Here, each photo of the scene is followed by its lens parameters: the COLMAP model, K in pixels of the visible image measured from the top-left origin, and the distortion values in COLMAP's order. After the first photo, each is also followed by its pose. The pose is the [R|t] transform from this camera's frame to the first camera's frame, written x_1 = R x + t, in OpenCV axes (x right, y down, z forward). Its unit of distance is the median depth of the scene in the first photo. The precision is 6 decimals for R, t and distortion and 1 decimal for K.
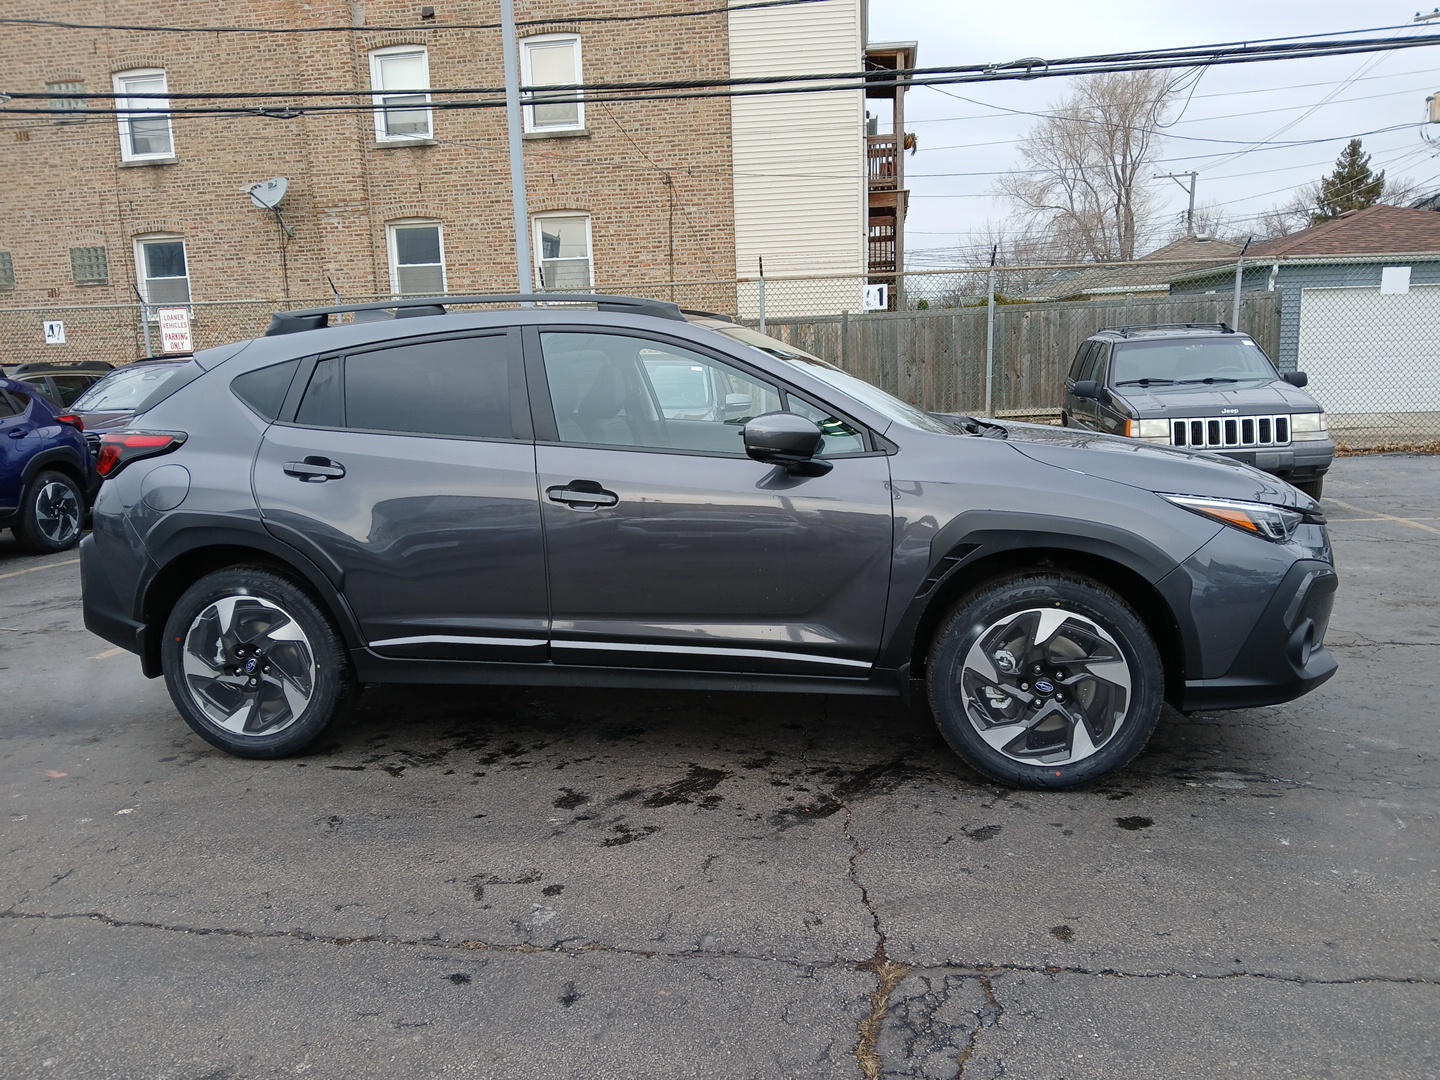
lens RADIAL K [[1193.7, 0, 710.3], [0, 1193.7, 612.0], [0, 0, 1]] dist [0.079778, -0.150825]
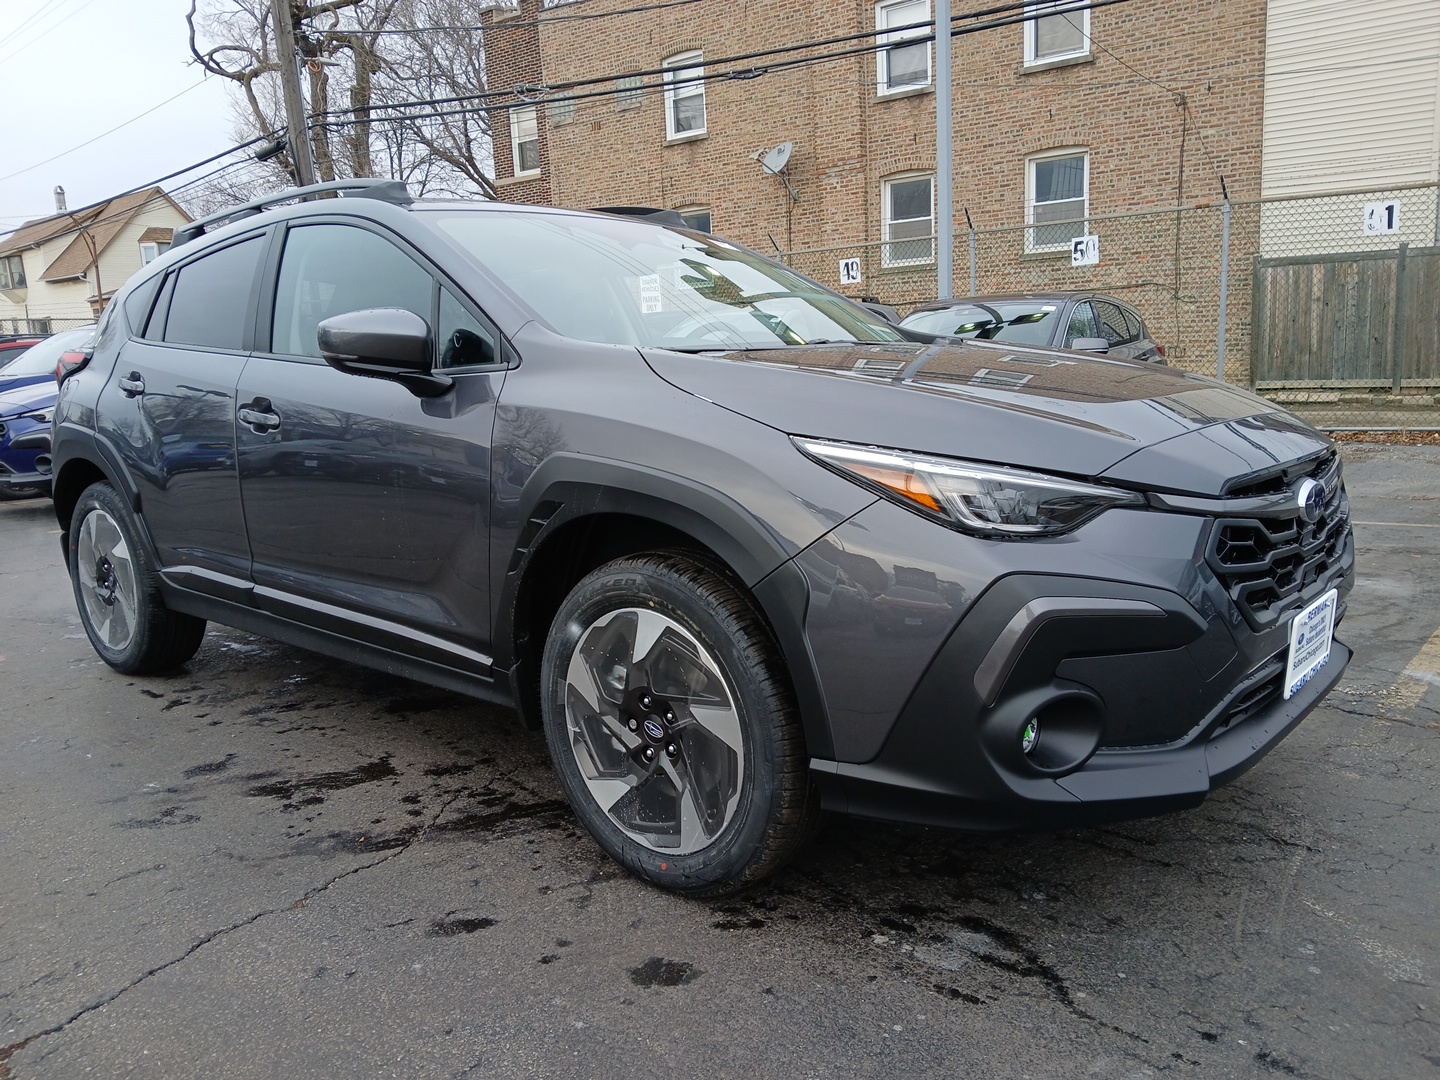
lens RADIAL K [[1147.4, 0, 819.2], [0, 1147.4, 598.5], [0, 0, 1]] dist [0.098022, -0.207842]
pose [[0.842494, 0.108533, -0.527659, 0.599544], [-0.102554, 0.993895, 0.040688, -0.037940], [0.528854, 0.019834, 0.848481, 0.461009]]
